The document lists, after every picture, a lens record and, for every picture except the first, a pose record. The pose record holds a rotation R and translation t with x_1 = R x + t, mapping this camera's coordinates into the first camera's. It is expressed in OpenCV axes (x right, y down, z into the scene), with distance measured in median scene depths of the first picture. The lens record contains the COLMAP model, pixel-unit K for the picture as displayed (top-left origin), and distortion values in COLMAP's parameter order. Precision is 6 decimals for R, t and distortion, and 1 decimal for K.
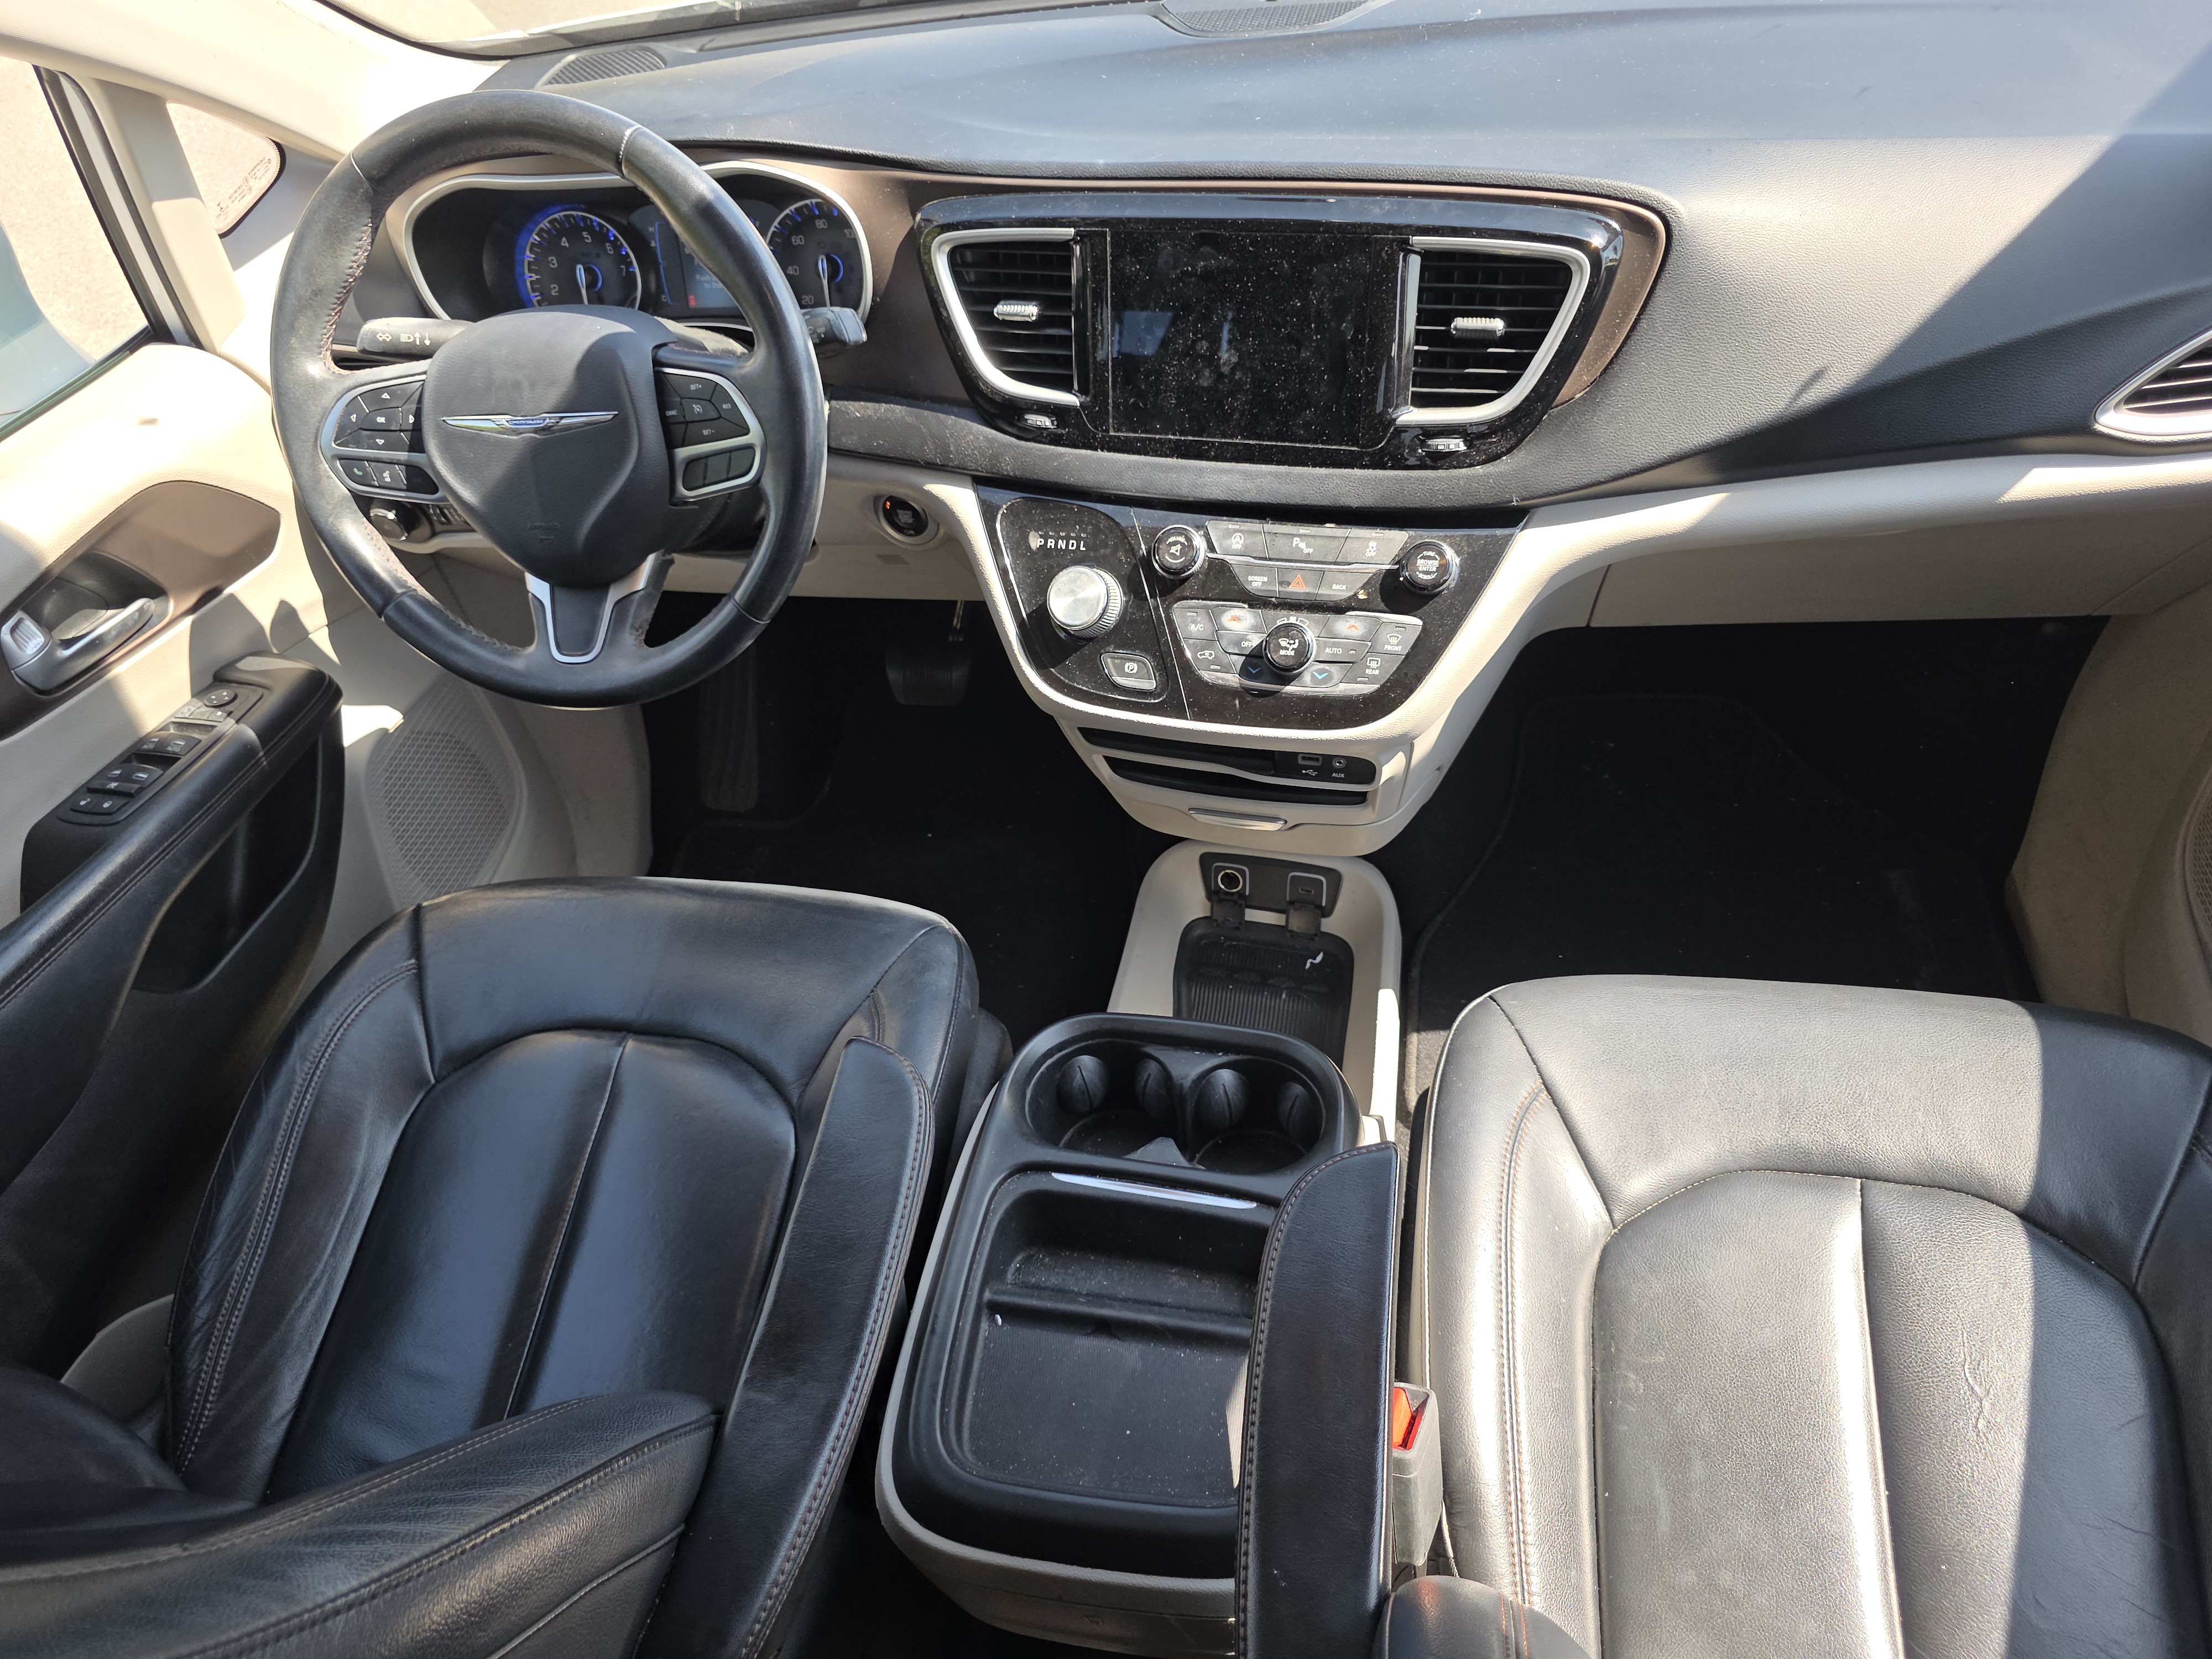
lens RADIAL K [[1517.1, 0, 1124.7], [0, 1517.1, 846.4], [0, 0, 1]] dist [0.032119, -0.034833]
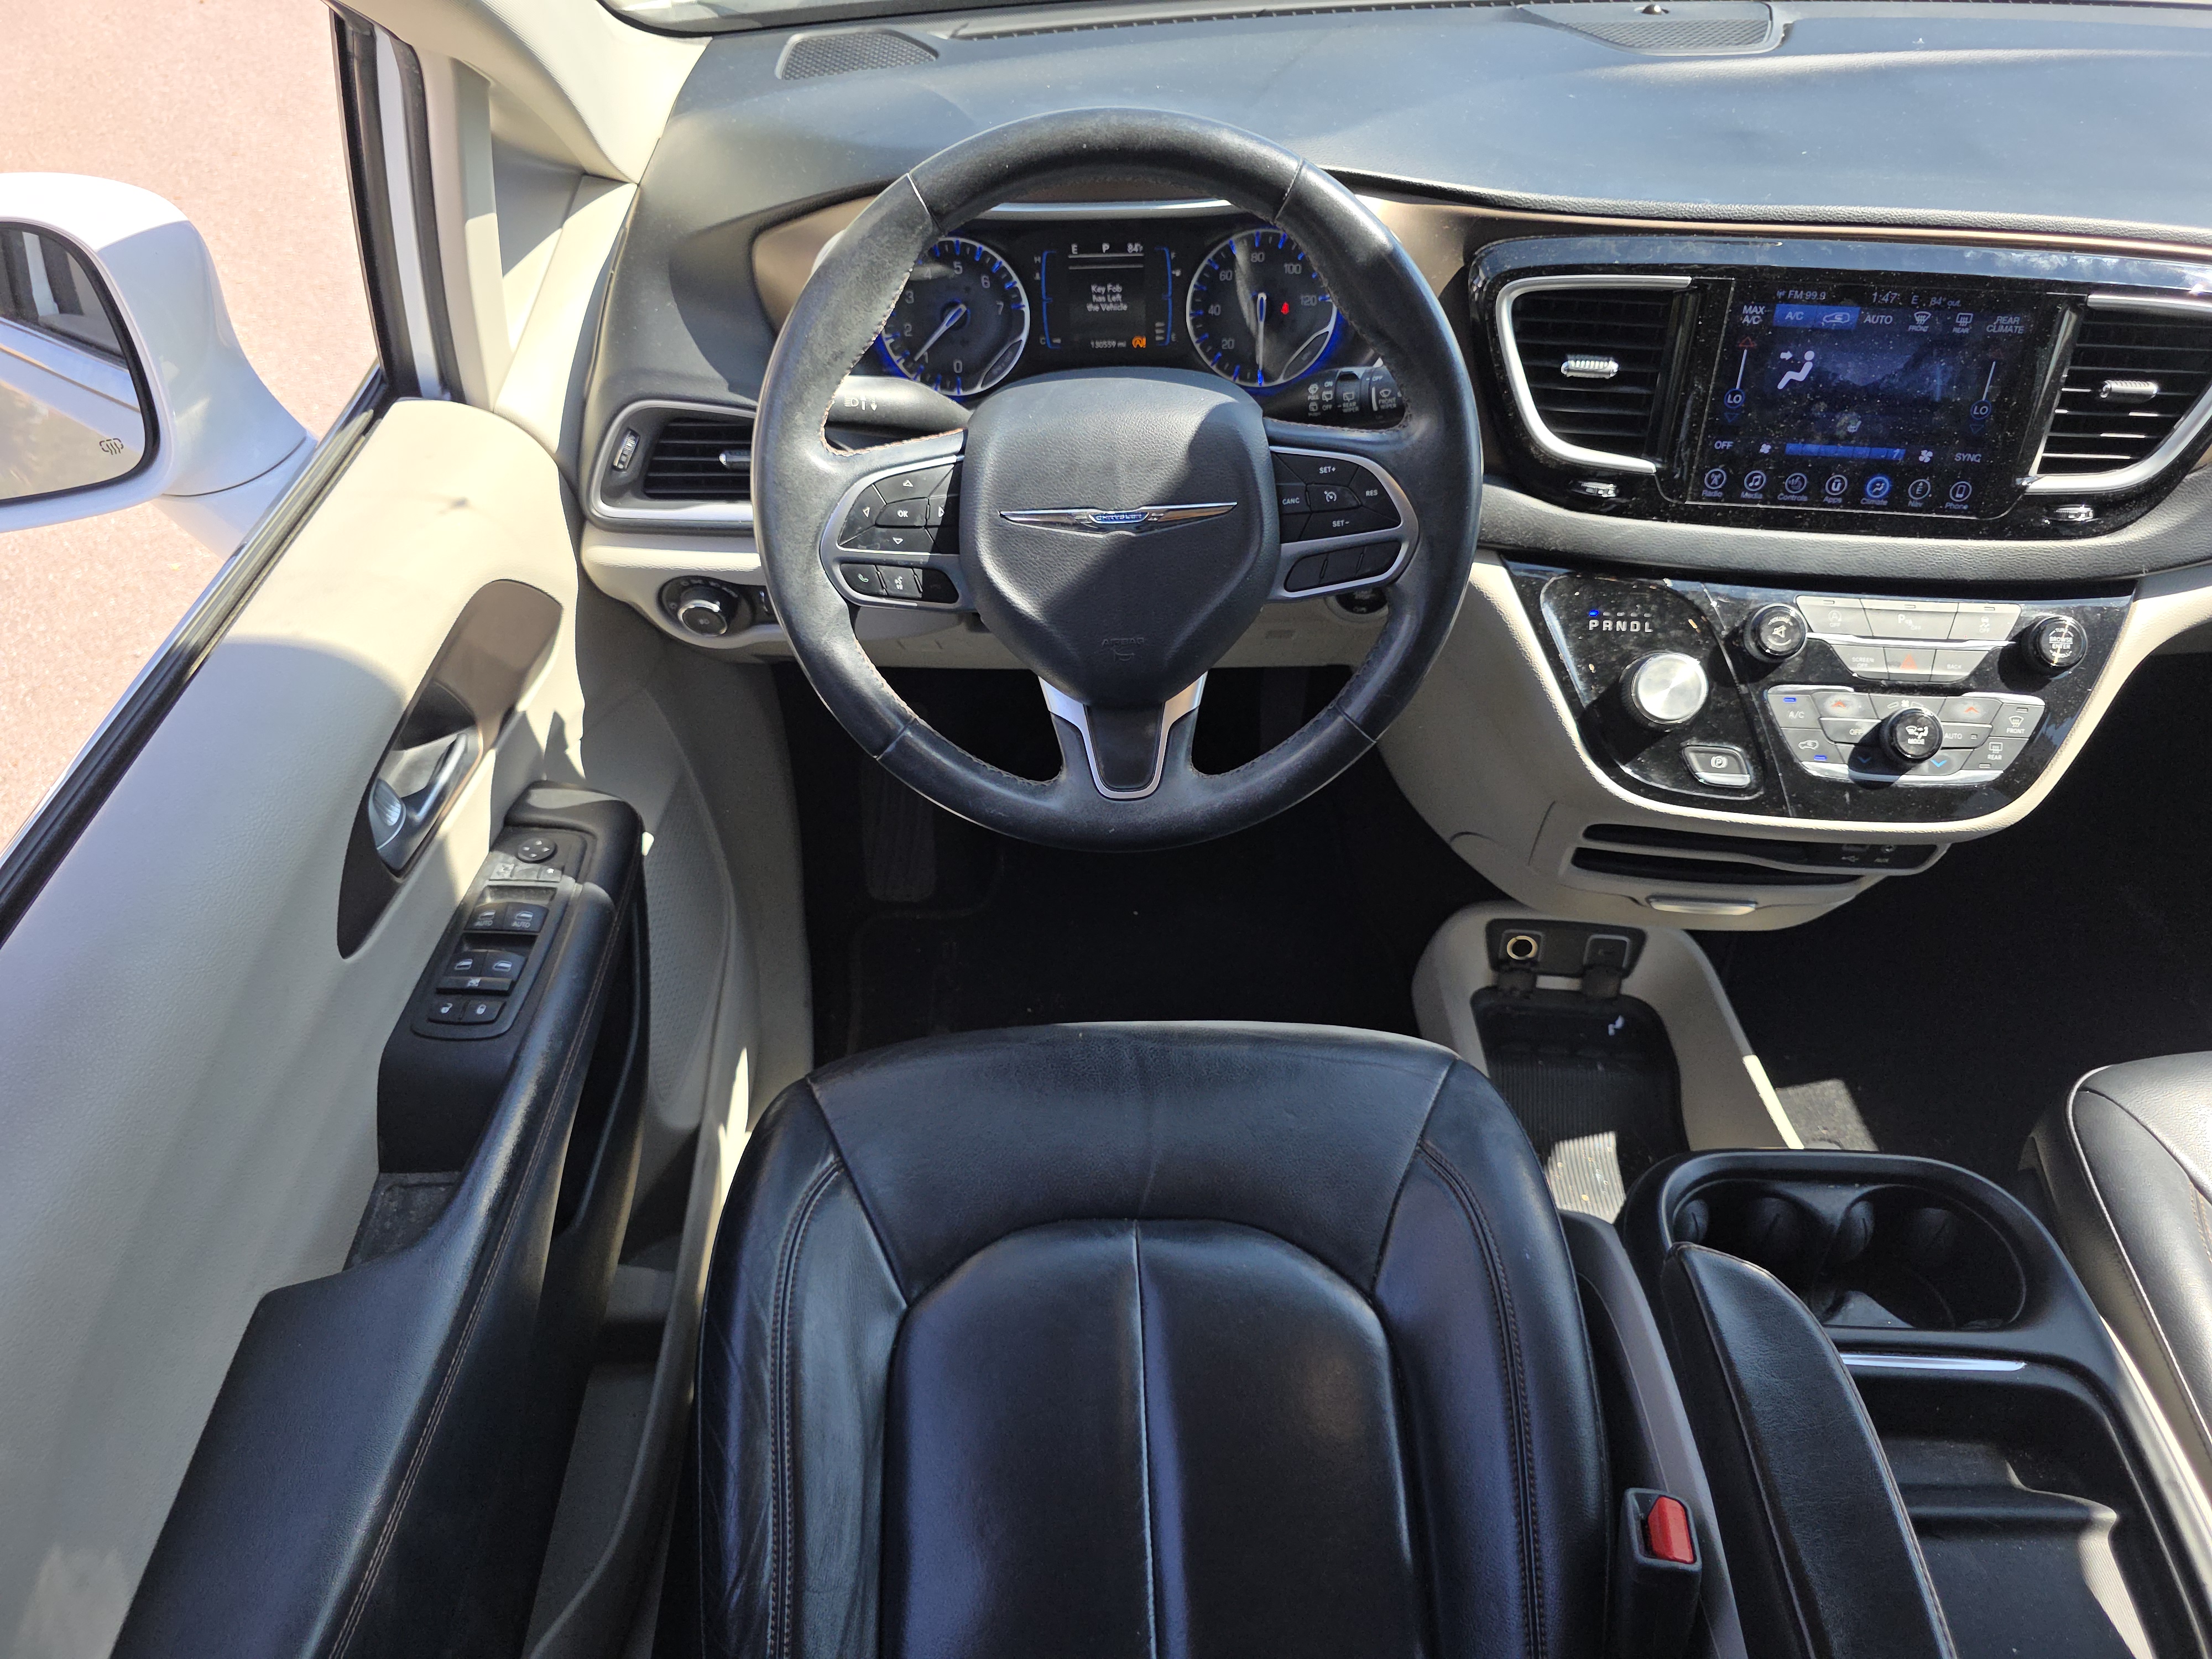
lens RADIAL K [[1517.1, 0, 1121.8], [0, 1517.1, 840.6], [0, 0, 1]] dist [0.032119, -0.034833]
pose [[0.975818, -0.067783, 0.207811, -0.545359], [0.064761, 0.997673, 0.021320, -0.116790], [-0.208773, -0.007346, 0.977937, 0.196246]]
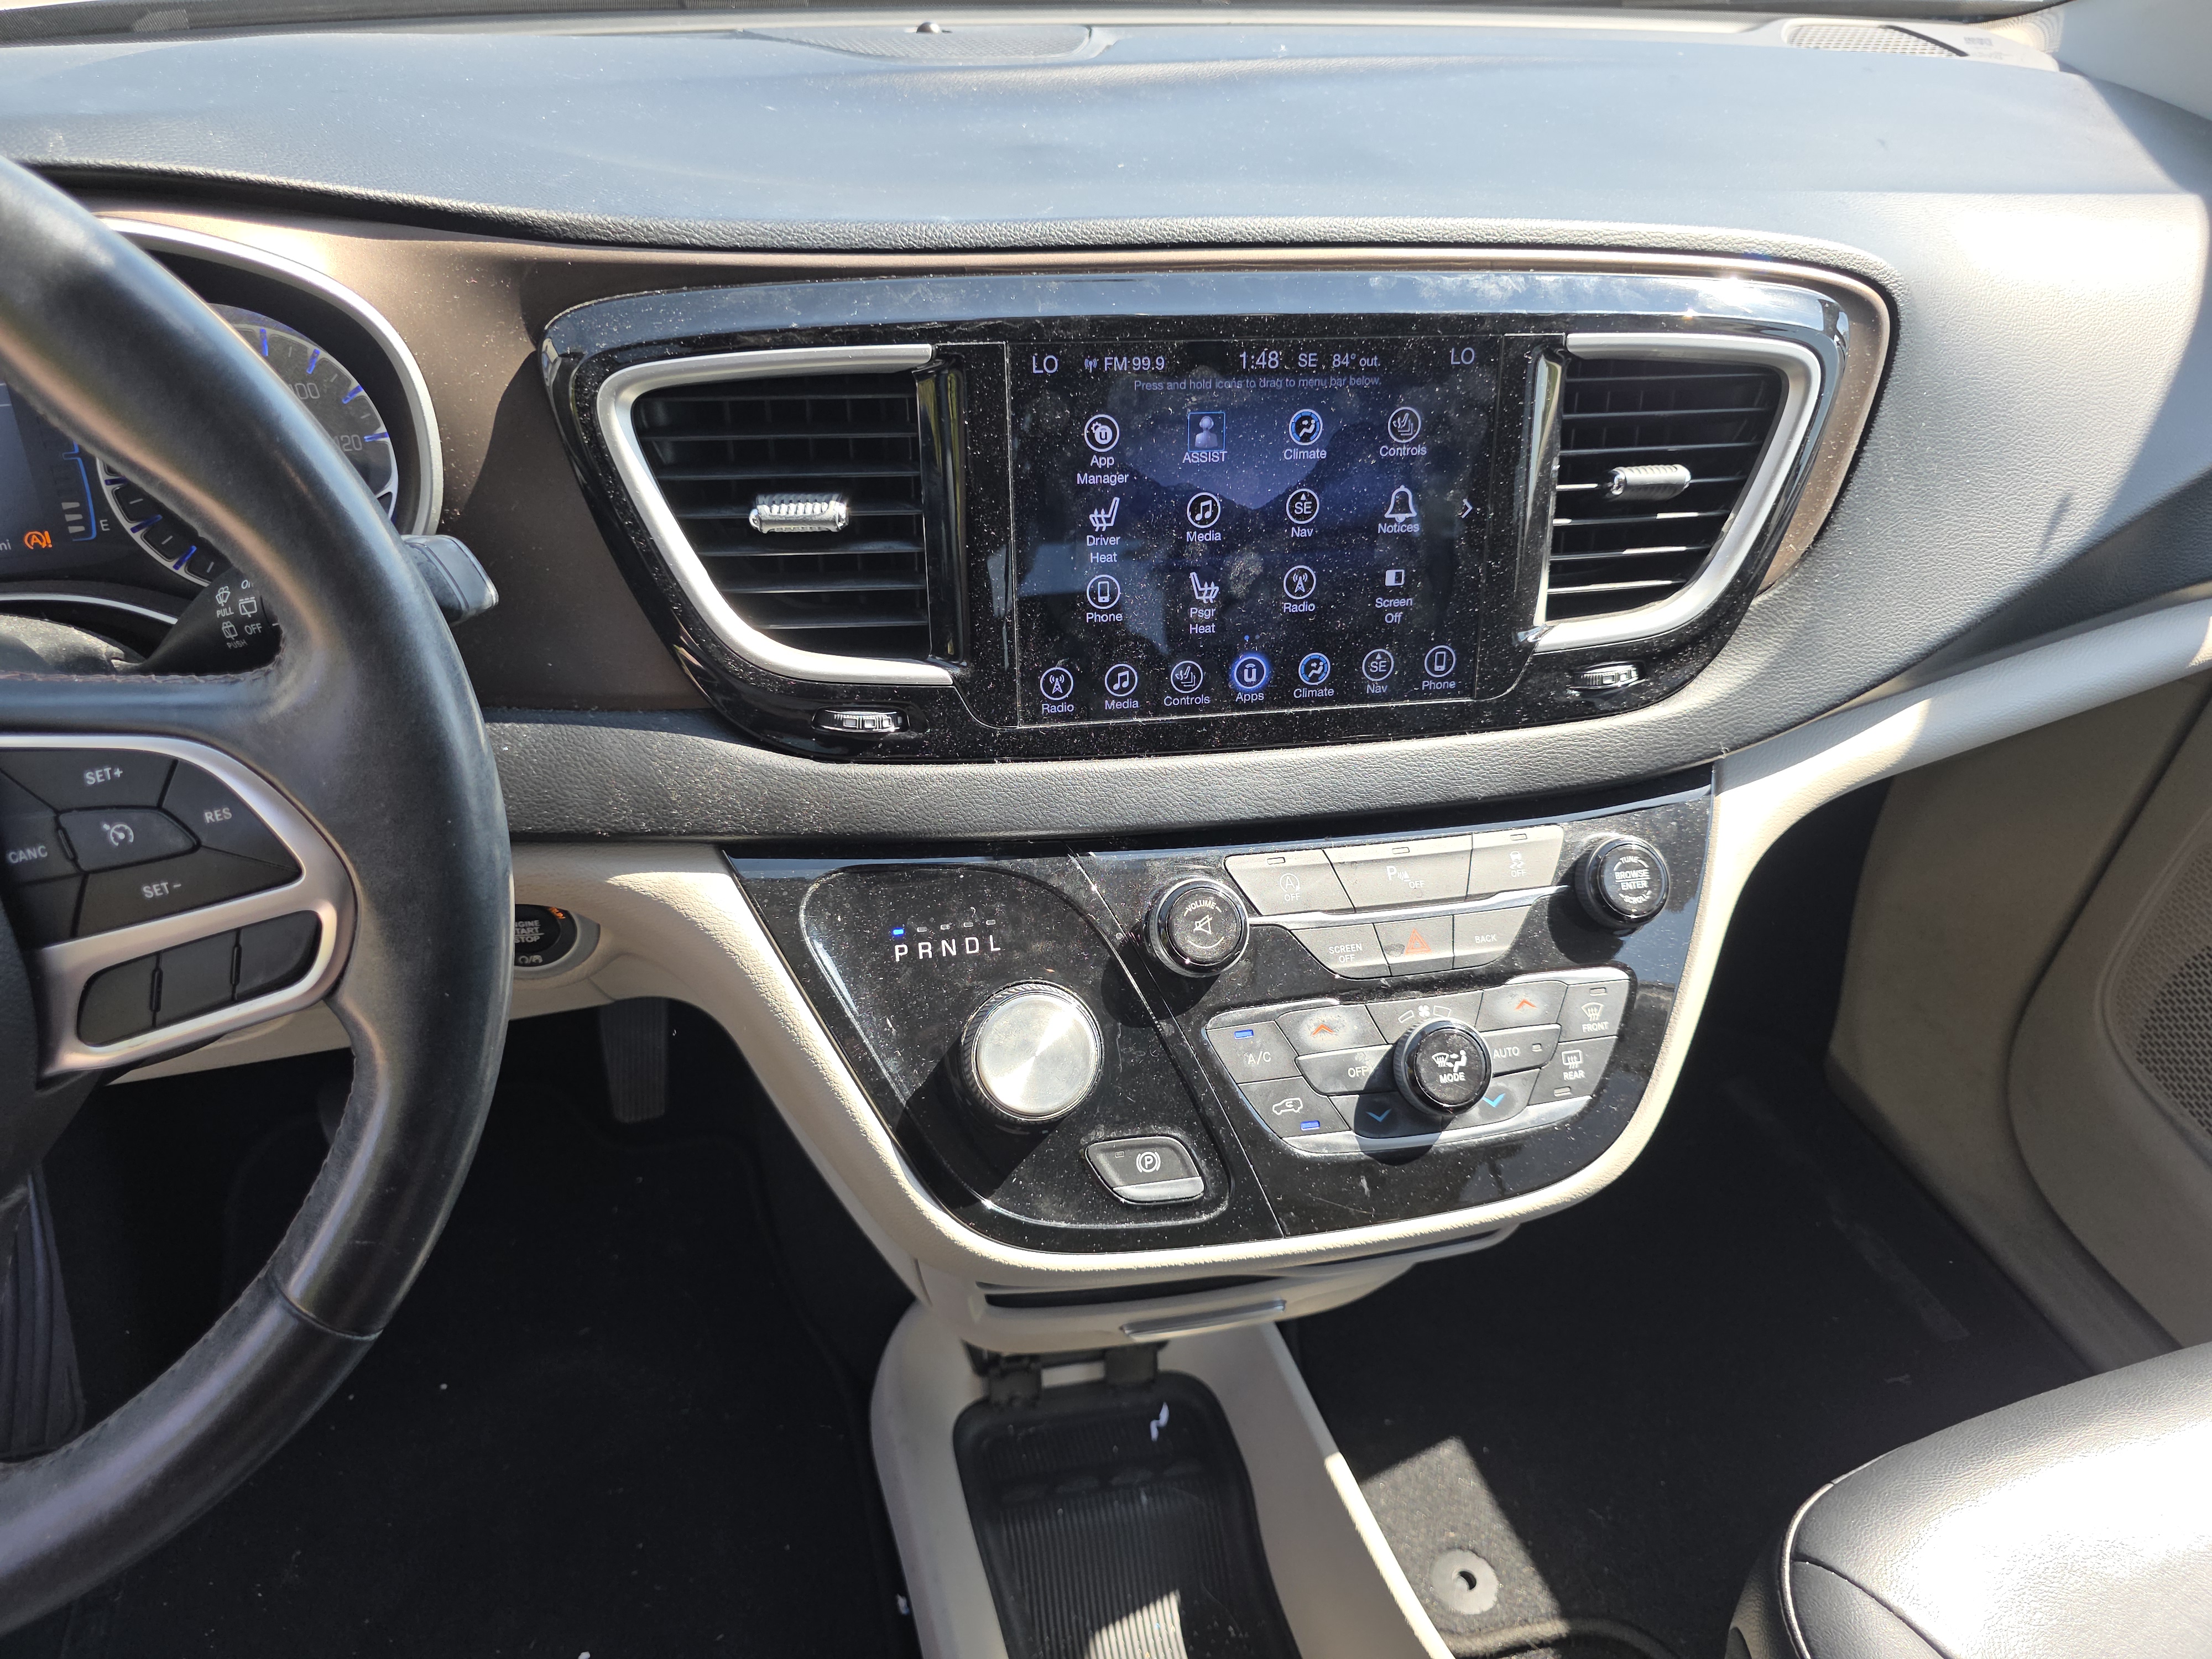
lens RADIAL K [[1517.1, 0, 1125.4], [0, 1517.1, 830.3], [0, 0, 1]] dist [0.032119, -0.034833]
pose [[0.876902, -0.166778, 0.450808, -0.220981], [0.219638, 0.973266, -0.067173, -0.199257], [-0.427554, 0.157918, 0.890090, 0.542735]]
